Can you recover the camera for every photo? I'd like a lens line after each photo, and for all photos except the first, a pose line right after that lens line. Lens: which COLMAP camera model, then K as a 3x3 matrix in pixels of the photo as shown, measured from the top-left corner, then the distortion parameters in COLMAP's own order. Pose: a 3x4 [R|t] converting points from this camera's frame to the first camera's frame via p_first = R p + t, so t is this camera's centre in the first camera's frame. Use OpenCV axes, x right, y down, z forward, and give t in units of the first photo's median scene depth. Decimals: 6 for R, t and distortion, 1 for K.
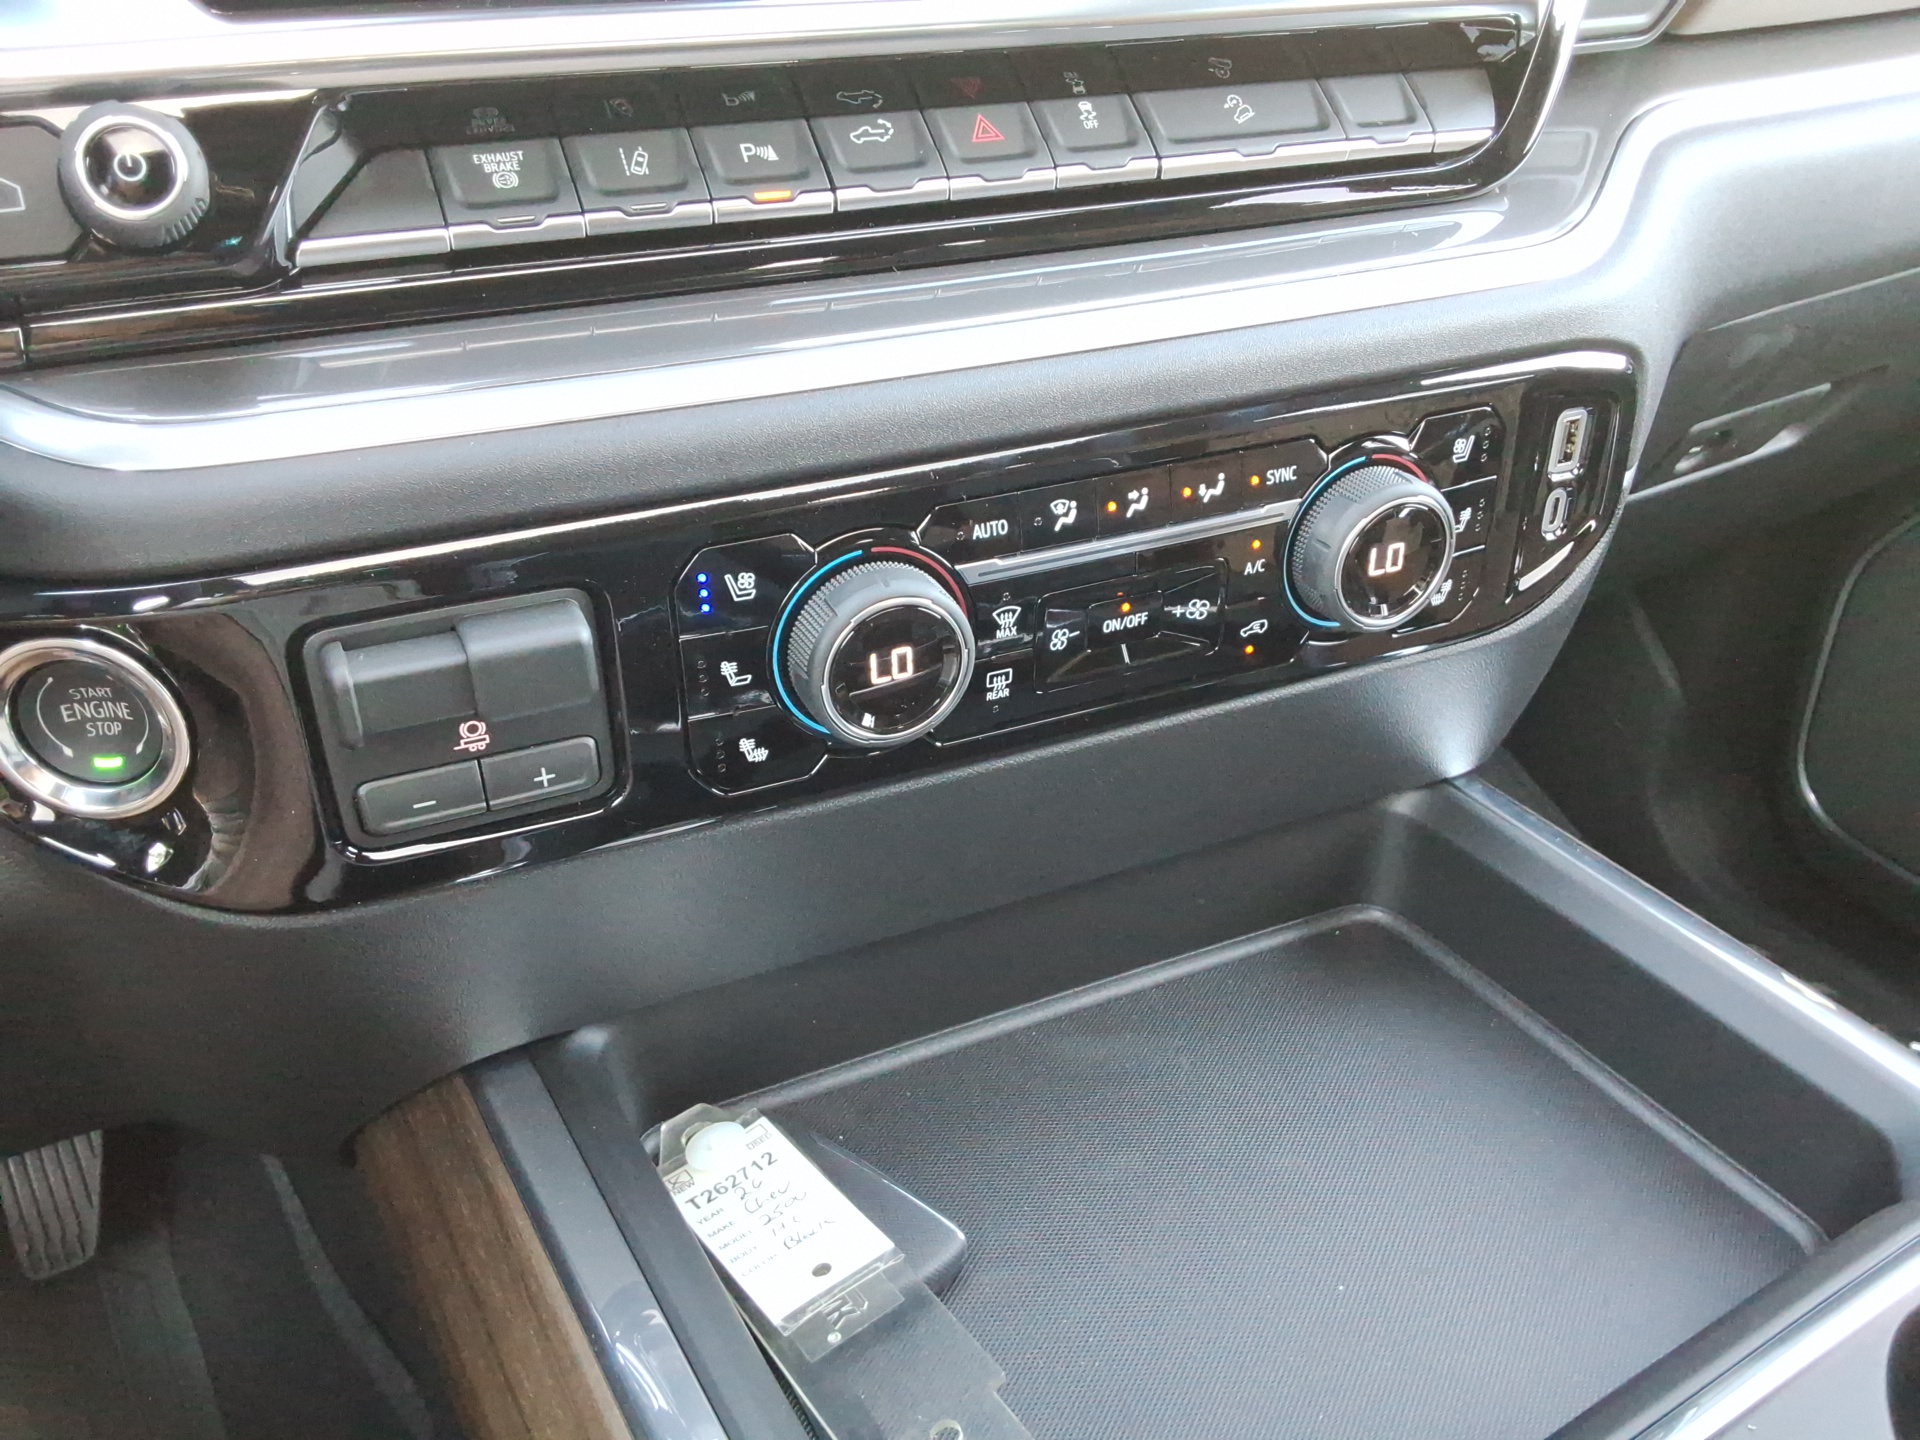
lens RADIAL K [[1542.5, 0, 972.3], [0, 1542.5, 700.2], [0, 0, 1]] dist [0.126871, -0.215923]
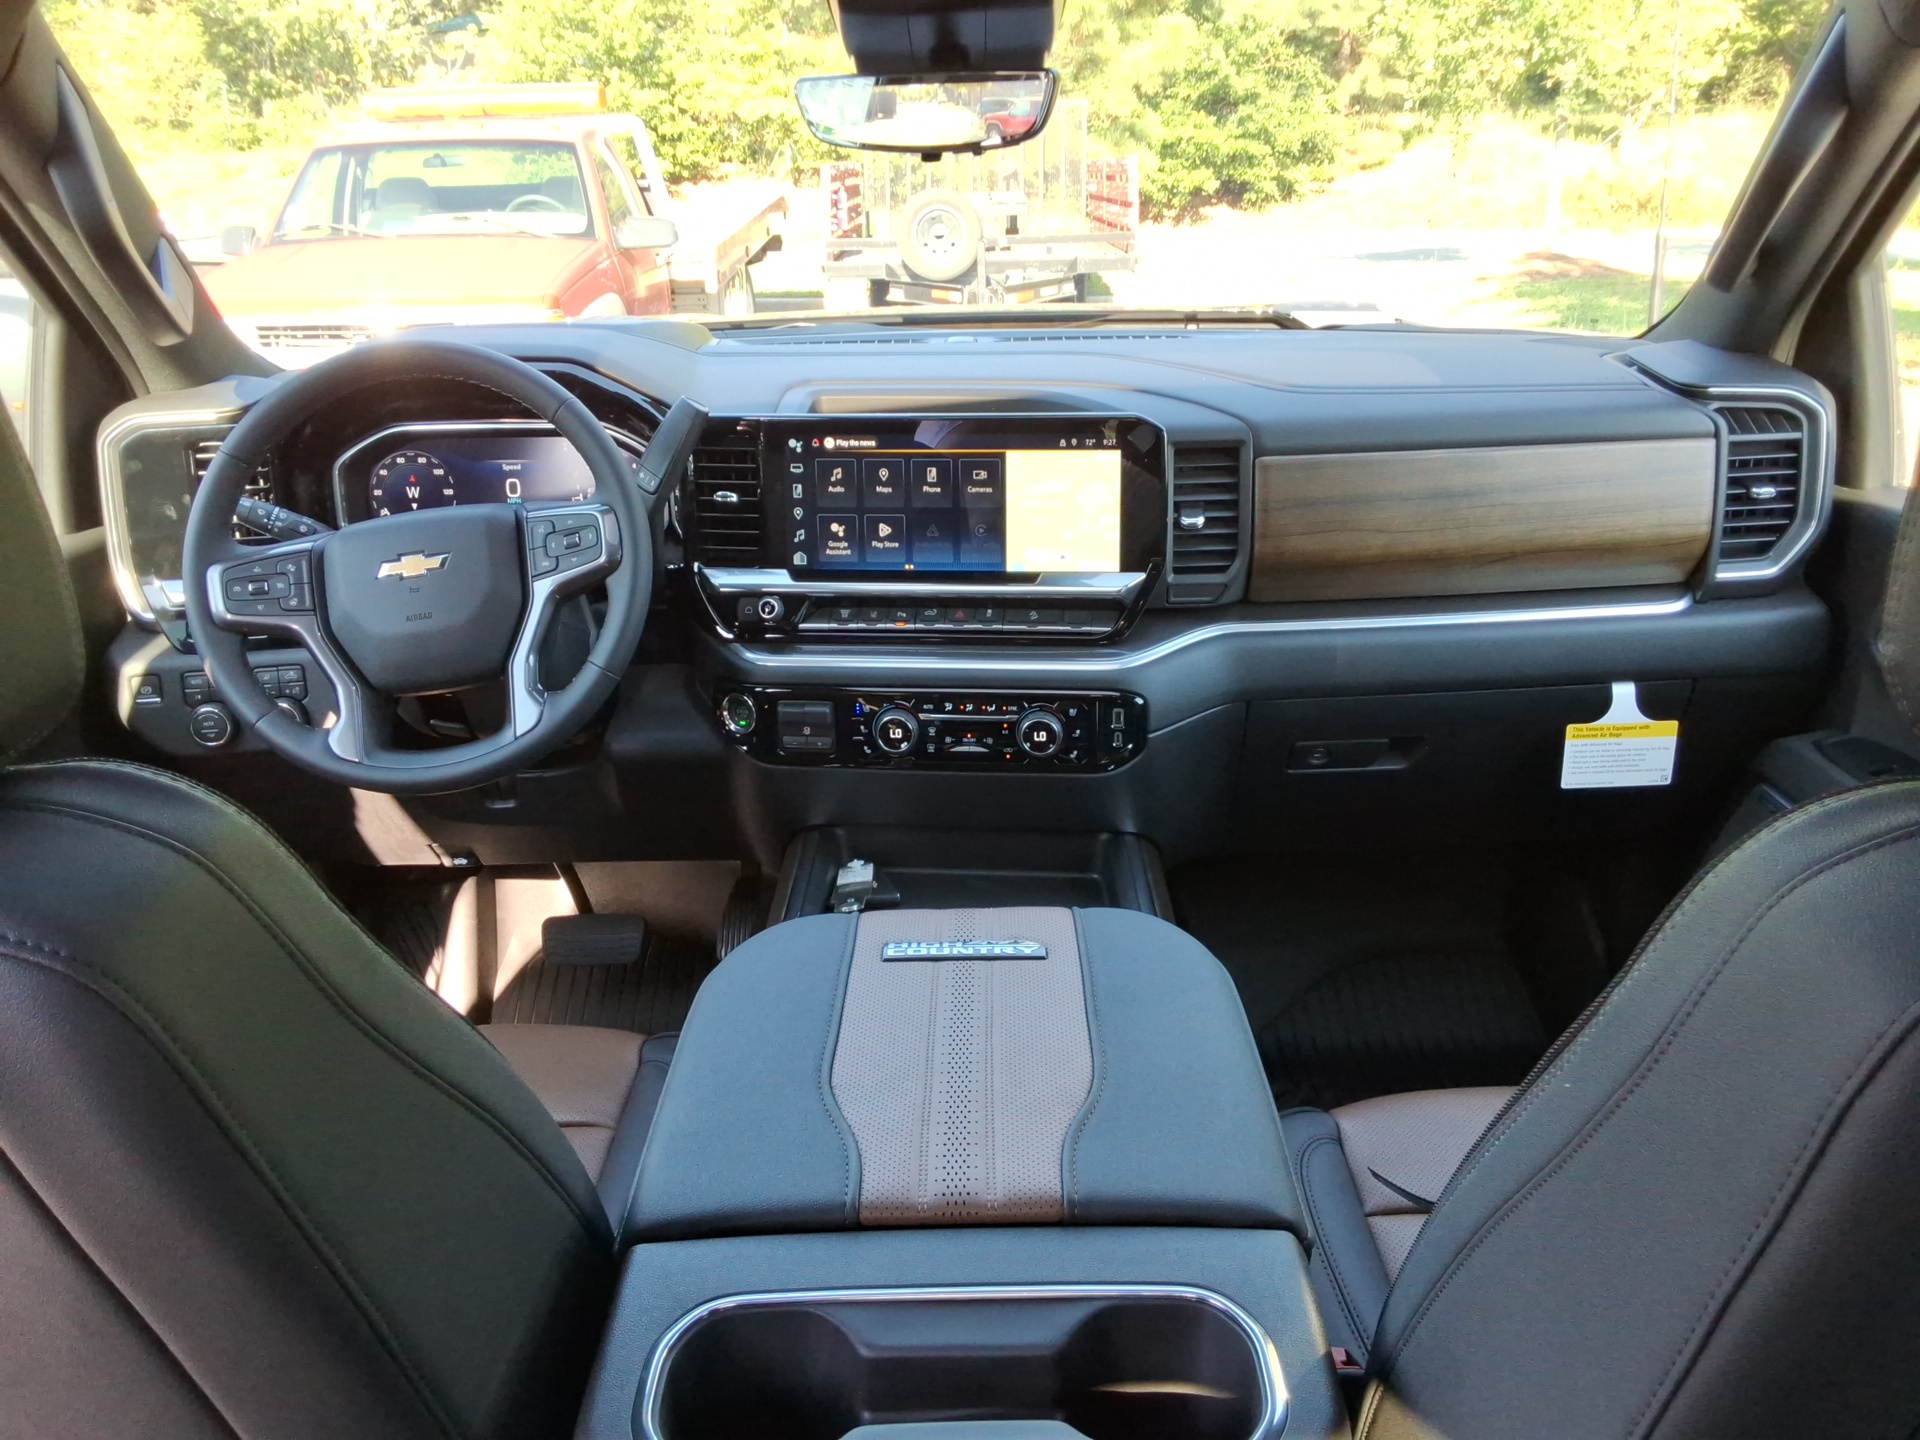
lens RADIAL K [[1541.2, 0, 974.9], [0, 1541.2, 697.8], [0, 0, 1]] dist [0.119349, -0.198506]
pose [[0.849733, 0.138688, -0.508645, 2.074772], [-0.243352, 0.959031, -0.145049, 0.406113], [0.467690, 0.247033, 0.848670, -2.284261]]
